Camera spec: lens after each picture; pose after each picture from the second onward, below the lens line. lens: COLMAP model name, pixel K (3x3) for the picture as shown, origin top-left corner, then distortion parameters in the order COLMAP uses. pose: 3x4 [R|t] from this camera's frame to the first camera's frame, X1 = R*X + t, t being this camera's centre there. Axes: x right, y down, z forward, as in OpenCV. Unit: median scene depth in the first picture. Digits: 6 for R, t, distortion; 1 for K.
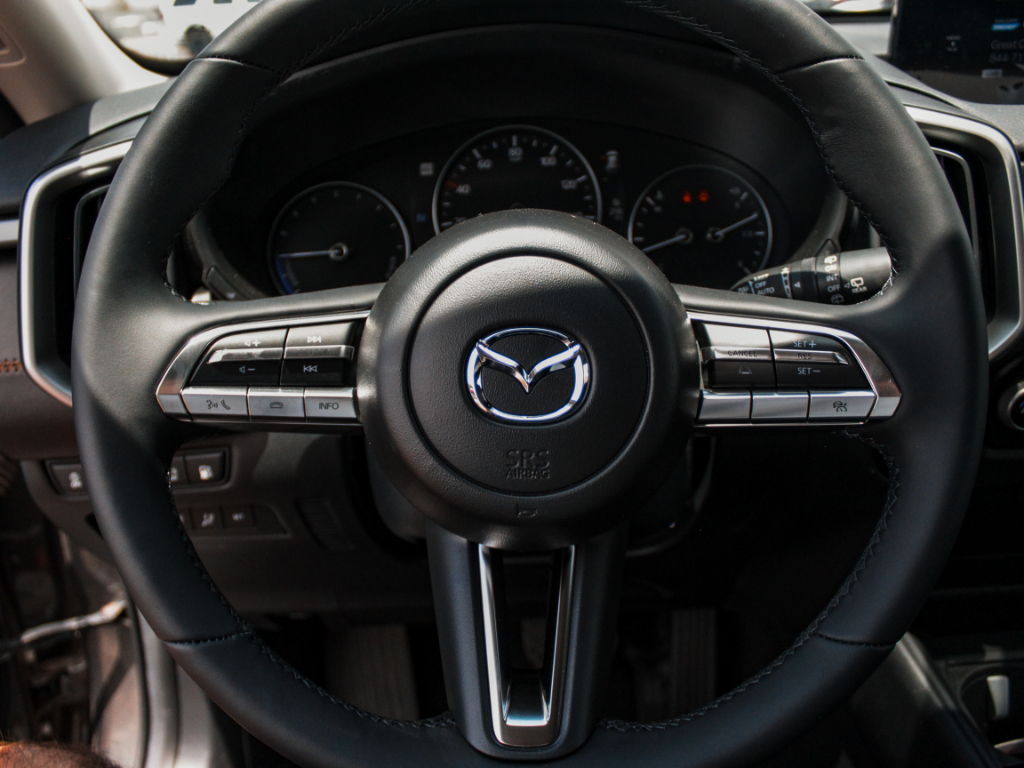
lens RADIAL K [[928.8, 0, 512.0], [0, 928.8, 384.0], [0, 0, 1]] dist [-0.134378, 0.006875]
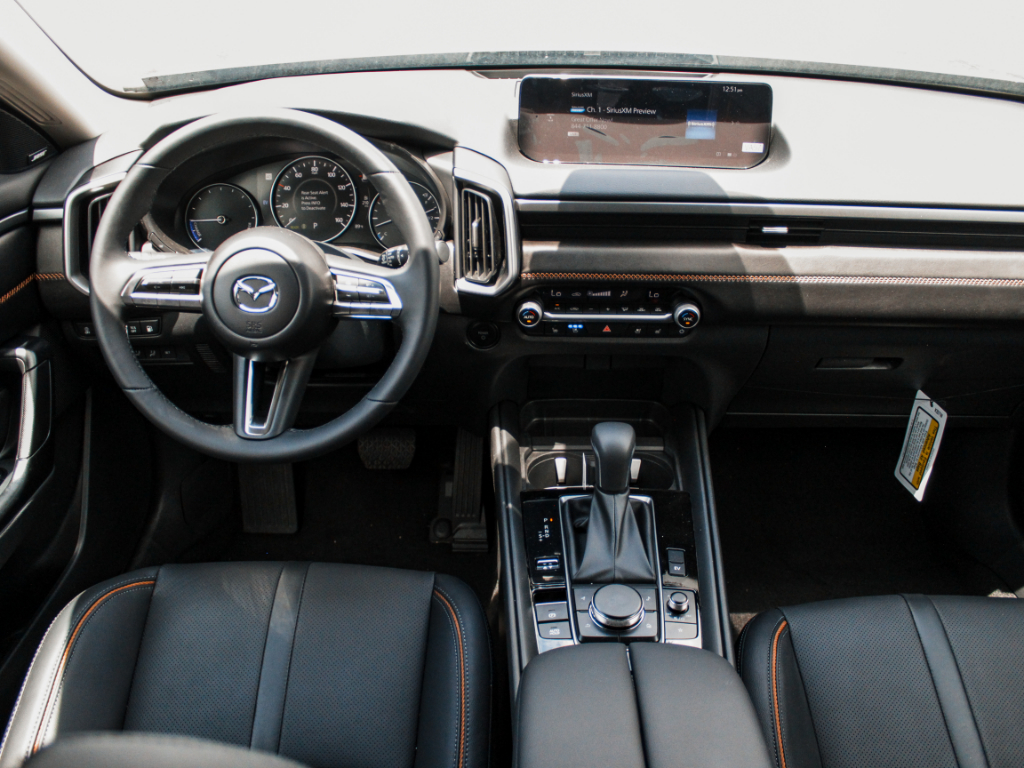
lens RADIAL K [[928.8, 0, 512.0], [0, 928.8, 384.0], [0, 0, 1]] dist [-0.134378, 0.006875]
pose [[0.998822, 0.047470, 0.010105, 0.682044], [-0.048345, 0.991465, 0.121077, -0.099715], [-0.004272, -0.121423, 0.992592, -1.545754]]
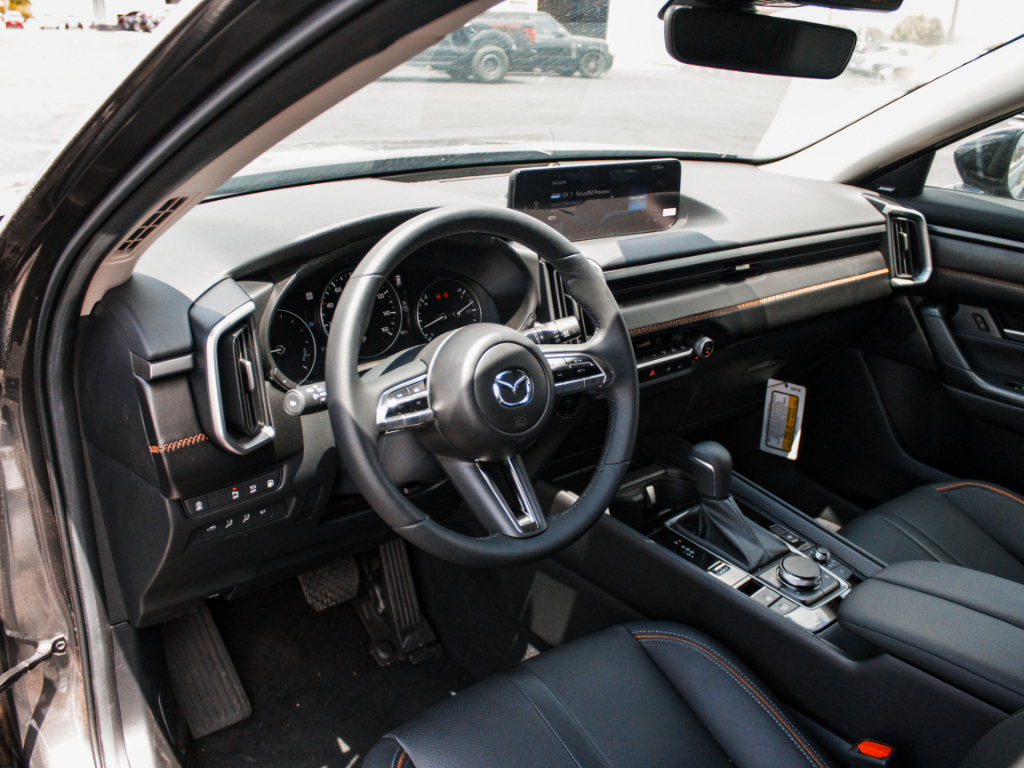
lens RADIAL K [[928.8, 0, 512.0], [0, 928.8, 384.0], [0, 0, 1]] dist [-0.134378, 0.006875]
pose [[0.775284, -0.162057, 0.610469, -1.473896], [0.174373, 0.983878, 0.039733, -0.116722], [-0.607066, 0.075645, 0.791043, -1.007276]]
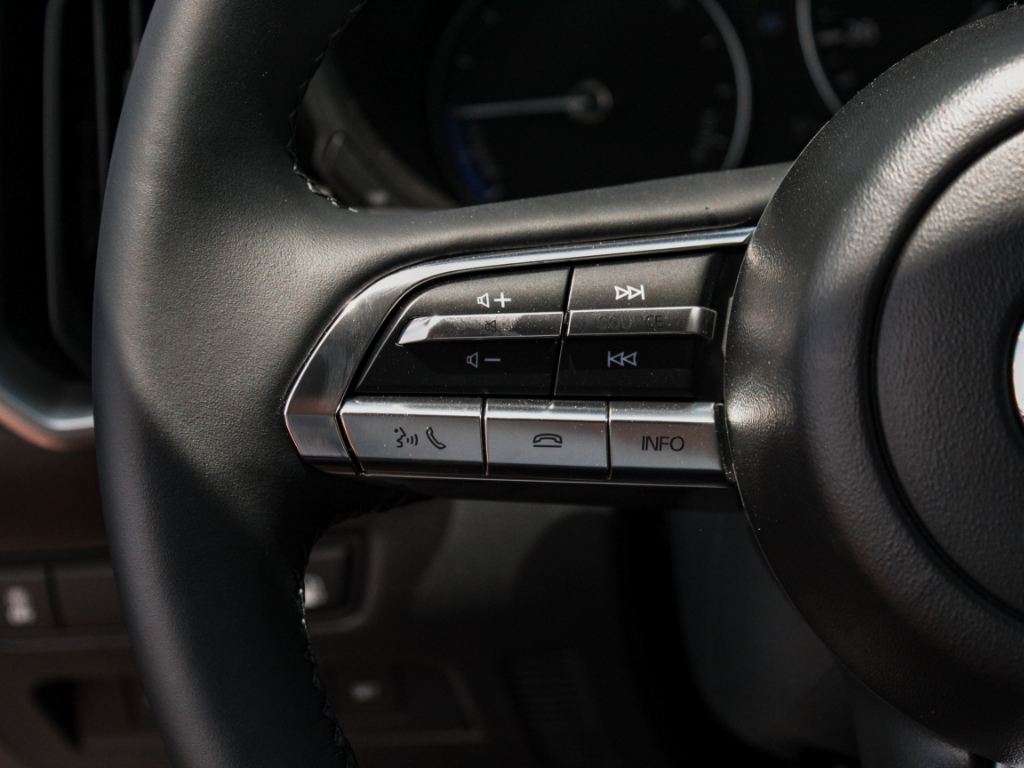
lens RADIAL K [[2041.4, 0, 512.0], [0, 2041.4, 384.0], [0, 0, 1]] dist [0.010212, -0.033493]
pose [[0.988789, 0.005199, -0.149227, -0.123420], [-0.006639, 0.999936, -0.009151, 0.004699], [0.149170, 0.010039, 0.988761, 0.024578]]
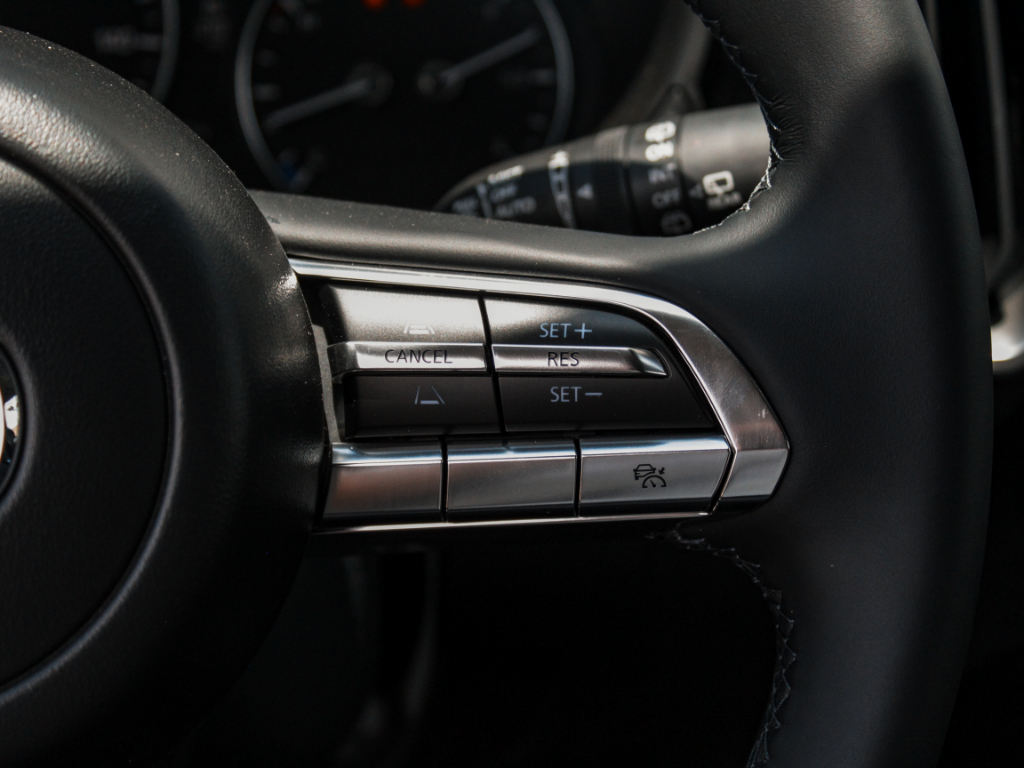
lens RADIAL K [[2041.4, 0, 512.0], [0, 2041.4, 384.0], [0, 0, 1]] dist [0.010212, -0.033493]
pose [[0.983350, -0.023468, 0.180200, 0.122916], [0.026698, 0.999523, -0.015523, -0.005028], [-0.179750, 0.020075, 0.983507, 0.077250]]
